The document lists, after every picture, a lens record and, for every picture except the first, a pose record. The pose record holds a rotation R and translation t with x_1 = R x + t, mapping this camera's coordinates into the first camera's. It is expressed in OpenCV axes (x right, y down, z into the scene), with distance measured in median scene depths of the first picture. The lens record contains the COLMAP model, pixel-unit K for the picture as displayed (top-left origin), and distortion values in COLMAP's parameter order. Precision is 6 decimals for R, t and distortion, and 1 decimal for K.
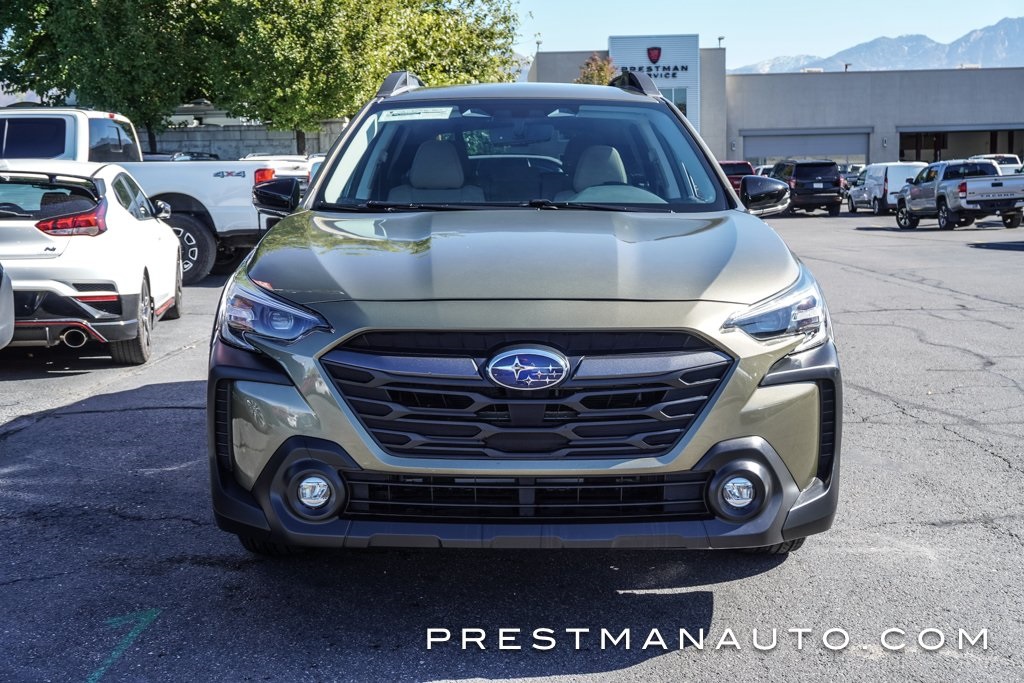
lens RADIAL K [[1222.4, 0, 511.0], [0, 1222.4, 340.4], [0, 0, 1]] dist [0.011157, 0.000000]
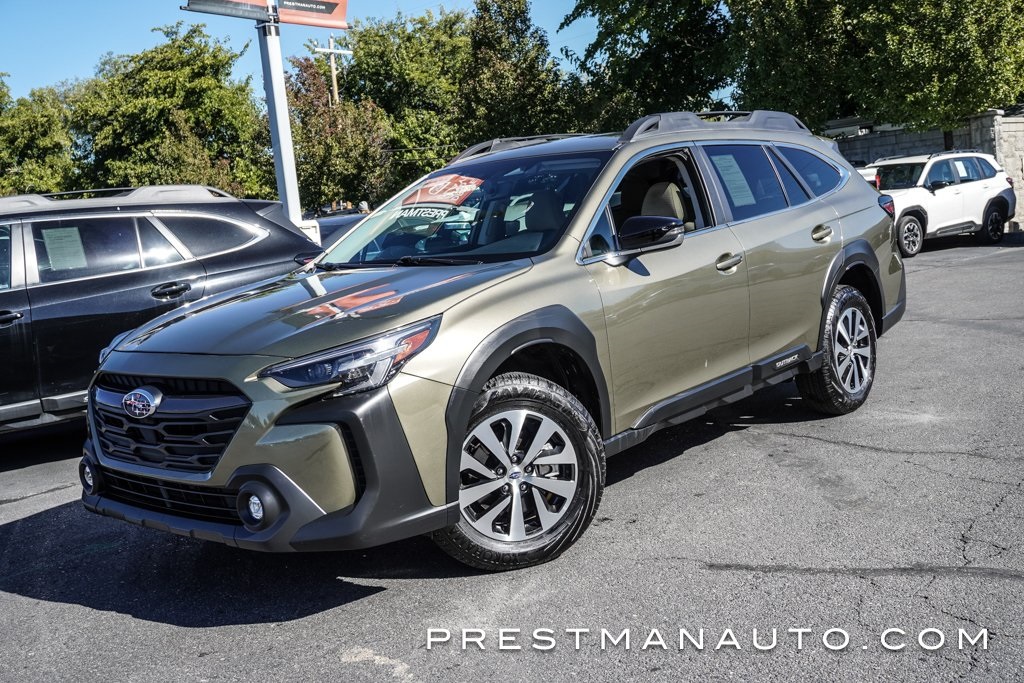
lens RADIAL K [[1089.7, 0, 510.8], [0, 1089.7, 342.2], [0, 0, 1]] dist [0.004629, 0.000000]
pose [[0.750547, 0.007827, -0.660771, 1.139482], [0.006993, 0.999780, 0.019786, -0.067601], [0.660780, -0.019471, 0.750327, 0.329669]]
